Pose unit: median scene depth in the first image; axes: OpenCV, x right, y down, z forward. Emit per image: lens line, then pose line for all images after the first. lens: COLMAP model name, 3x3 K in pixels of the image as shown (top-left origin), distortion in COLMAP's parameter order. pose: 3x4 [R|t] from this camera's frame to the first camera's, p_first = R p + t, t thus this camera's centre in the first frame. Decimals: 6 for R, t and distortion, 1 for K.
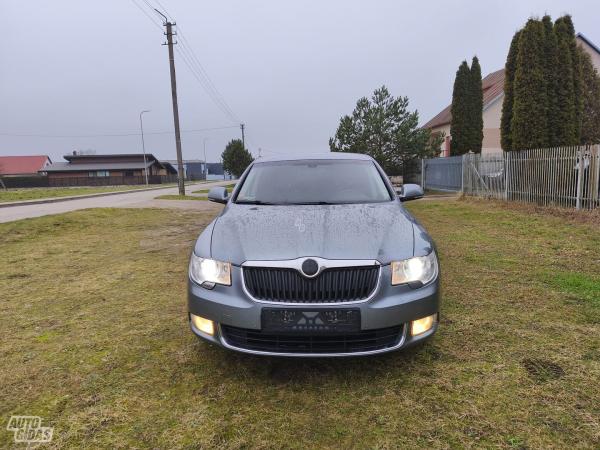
lens RADIAL K [[402.9, 0, 300.0], [0, 402.9, 225.0], [0, 0, 1]] dist [0.010507, -0.008048]
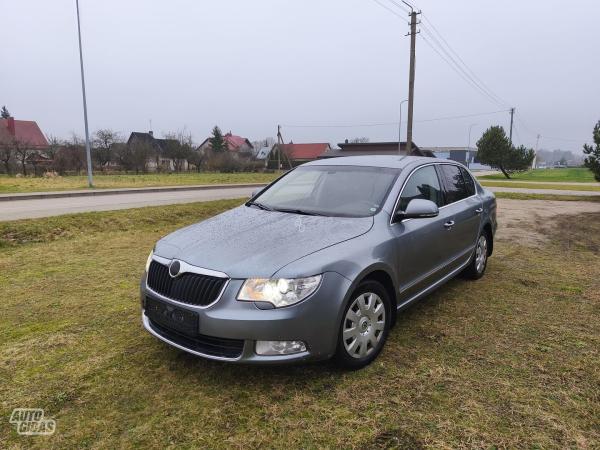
lens RADIAL K [[402.9, 0, 300.0], [0, 402.9, 225.0], [0, 0, 1]] dist [0.010507, -0.008048]
pose [[0.824853, 0.113342, -0.553869, 0.917208], [-0.097388, 0.993539, 0.058278, -0.118849], [0.556895, 0.005869, 0.830562, 0.228239]]
